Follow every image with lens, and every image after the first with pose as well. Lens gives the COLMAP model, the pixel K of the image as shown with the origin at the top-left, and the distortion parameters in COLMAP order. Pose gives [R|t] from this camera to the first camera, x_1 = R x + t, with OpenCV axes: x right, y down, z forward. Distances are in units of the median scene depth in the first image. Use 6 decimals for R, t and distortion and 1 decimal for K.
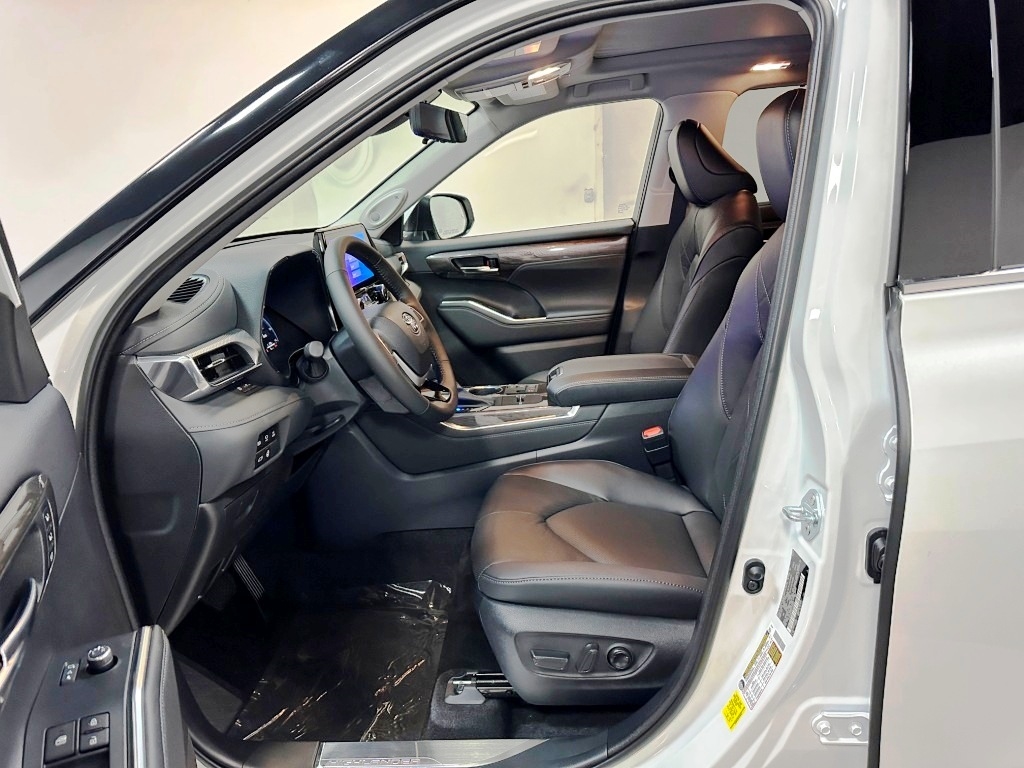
lens RADIAL K [[714.8, 0, 514.0], [0, 714.8, 385.7], [0, 0, 1]] dist [0.002072, -0.014594]
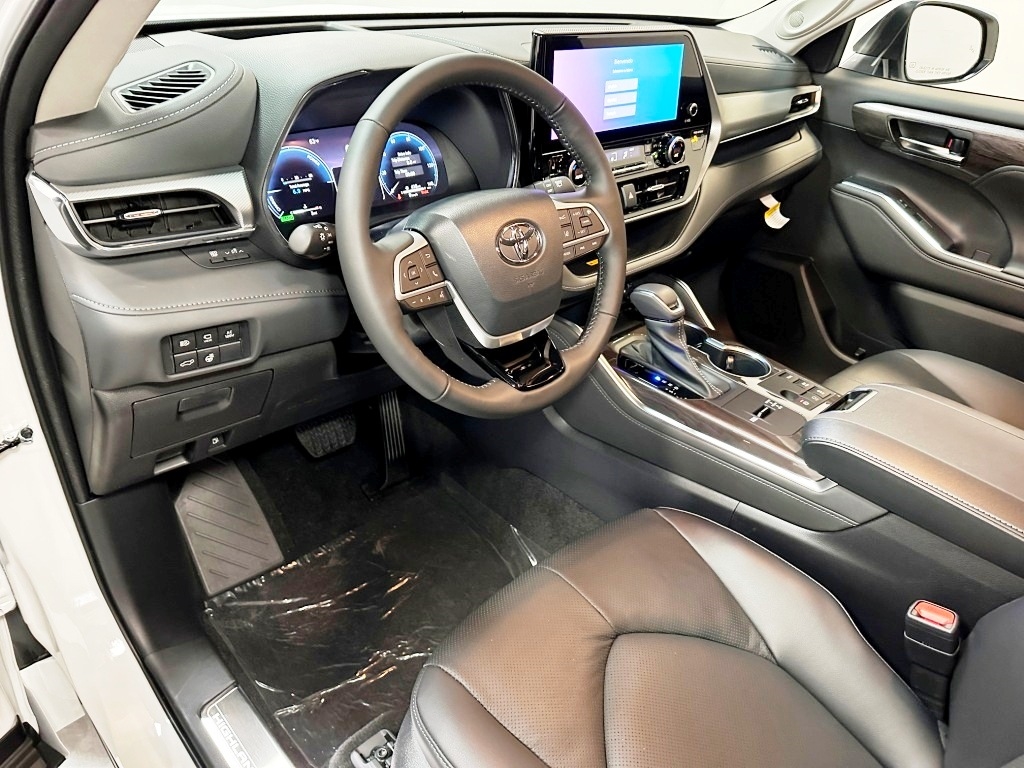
lens RADIAL K [[714.8, 0, 510.0], [0, 714.8, 379.7], [0, 0, 1]] dist [0.002072, -0.014594]
pose [[0.699614, 0.481025, -0.528352, 0.113265], [-0.310483, 0.870649, 0.381536, -0.114288], [0.643538, -0.102884, 0.758468, 0.304859]]
